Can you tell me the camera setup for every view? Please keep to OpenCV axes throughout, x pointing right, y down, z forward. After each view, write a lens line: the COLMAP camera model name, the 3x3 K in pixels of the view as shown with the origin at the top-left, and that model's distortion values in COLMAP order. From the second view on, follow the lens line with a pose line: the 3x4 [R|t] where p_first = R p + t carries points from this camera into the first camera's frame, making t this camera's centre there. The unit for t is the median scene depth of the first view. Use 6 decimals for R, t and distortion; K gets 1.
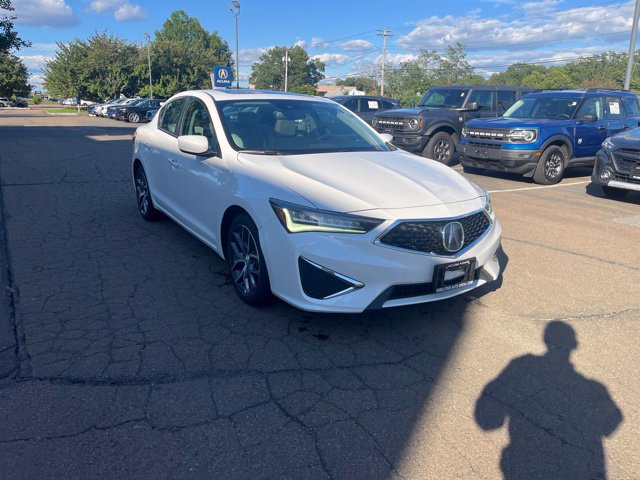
lens RADIAL K [[485.3, 0, 318.9], [0, 485.3, 229.1], [0, 0, 1]] dist [0.077176, -0.101461]
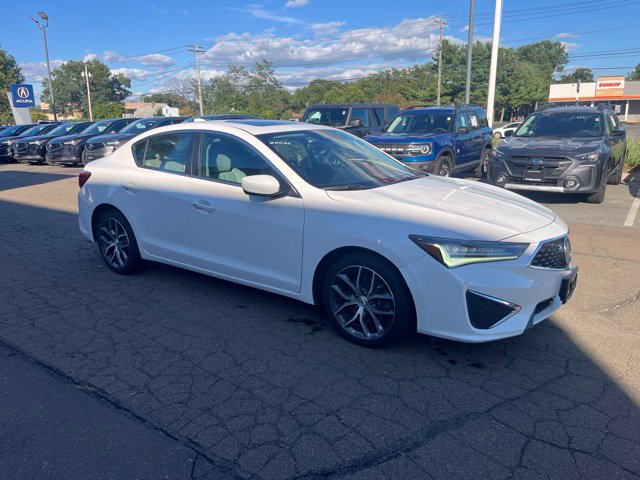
lens RADIAL K [[485.3, 0, 319.4], [0, 485.3, 235.5], [0, 0, 1]] dist [0.077176, -0.101461]
pose [[0.930477, -0.116478, 0.347340, -0.160951], [0.122299, 0.992480, 0.005200, -0.023789], [-0.345334, 0.037641, 0.937725, 0.038982]]
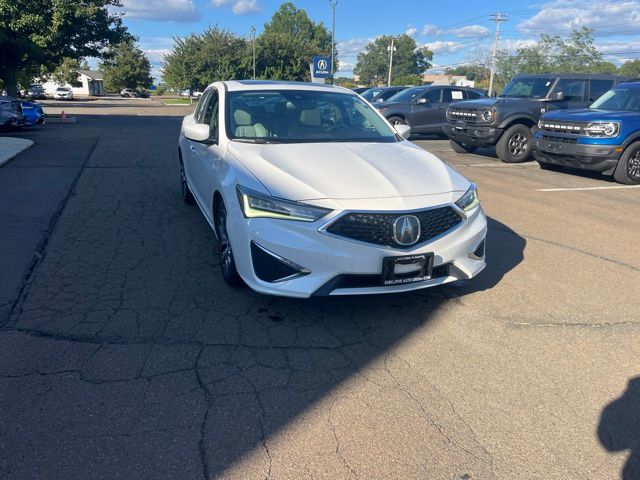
lens RADIAL K [[485.3, 0, 319.7], [0, 485.3, 239.7], [0, 0, 1]] dist [0.077176, -0.101461]
pose [[0.978693, 0.058595, -0.196790, 0.076189], [-0.051250, 0.997793, 0.042218, 0.000678], [0.198829, -0.031233, 0.979536, -0.000394]]
